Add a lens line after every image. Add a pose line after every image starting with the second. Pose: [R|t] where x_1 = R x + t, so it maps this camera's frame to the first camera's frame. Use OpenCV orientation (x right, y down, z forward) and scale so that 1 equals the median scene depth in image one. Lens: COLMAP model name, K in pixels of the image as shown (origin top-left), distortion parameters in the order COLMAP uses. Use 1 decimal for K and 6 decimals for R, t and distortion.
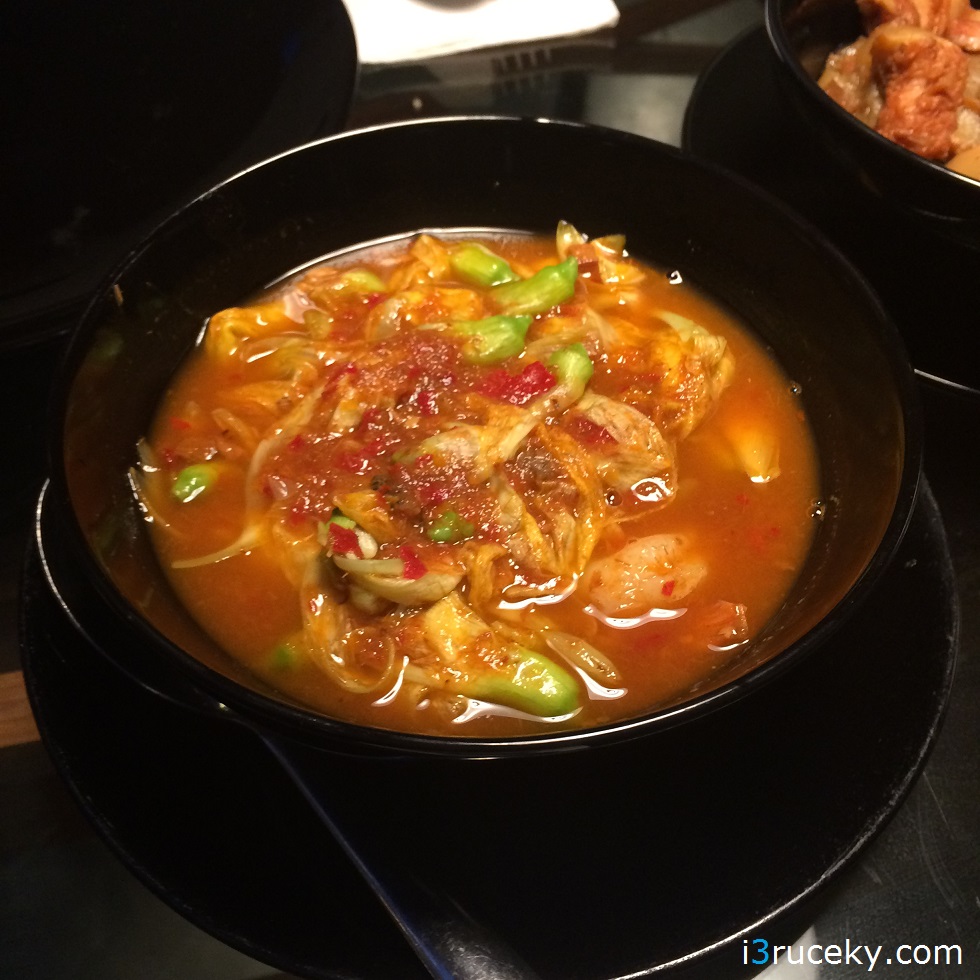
lens RADIAL K [[1087.8, 0, 490.0], [0, 1087.8, 490.0], [0, 0, 1]] dist [0.016367, -0.054684]
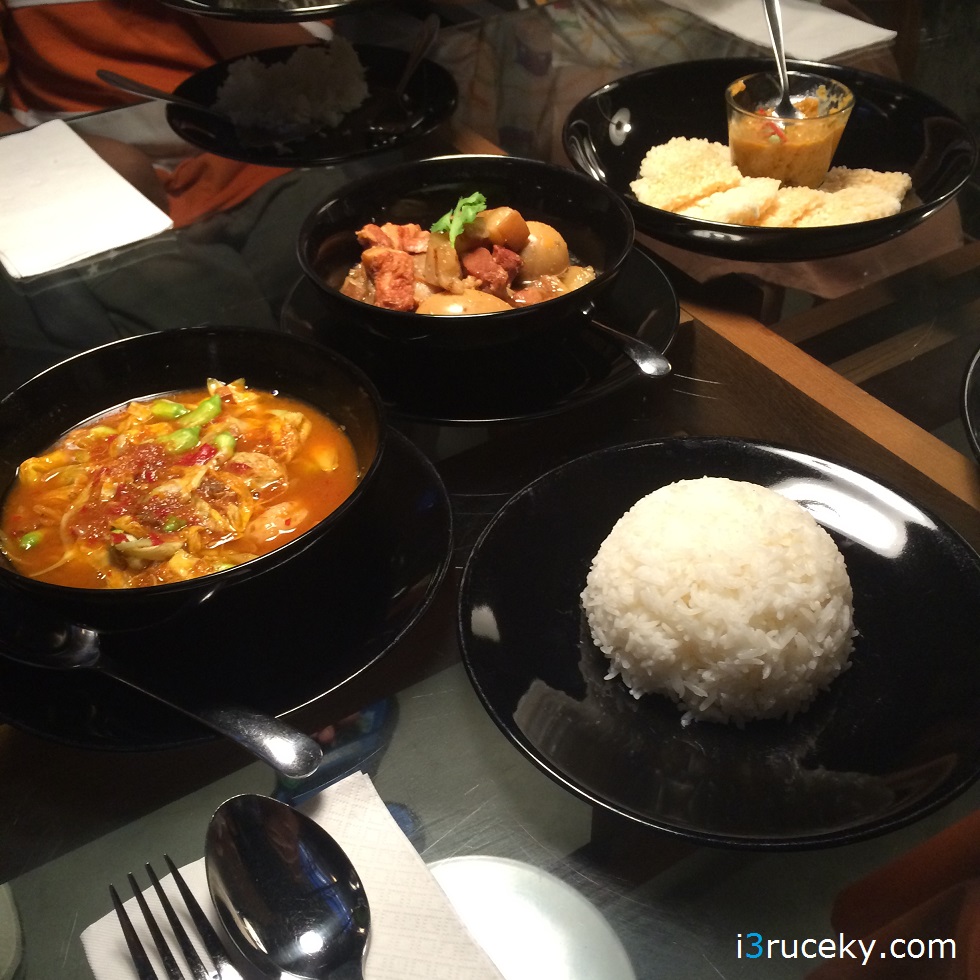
lens RADIAL K [[1087.8, 0, 490.0], [0, 1087.8, 490.0], [0, 0, 1]] dist [0.016367, -0.054684]
pose [[0.947991, -0.224994, 0.225146, 0.068360], [0.266574, 0.947732, -0.175337, 0.425605], [-0.173928, 0.226236, 0.958419, -0.894006]]
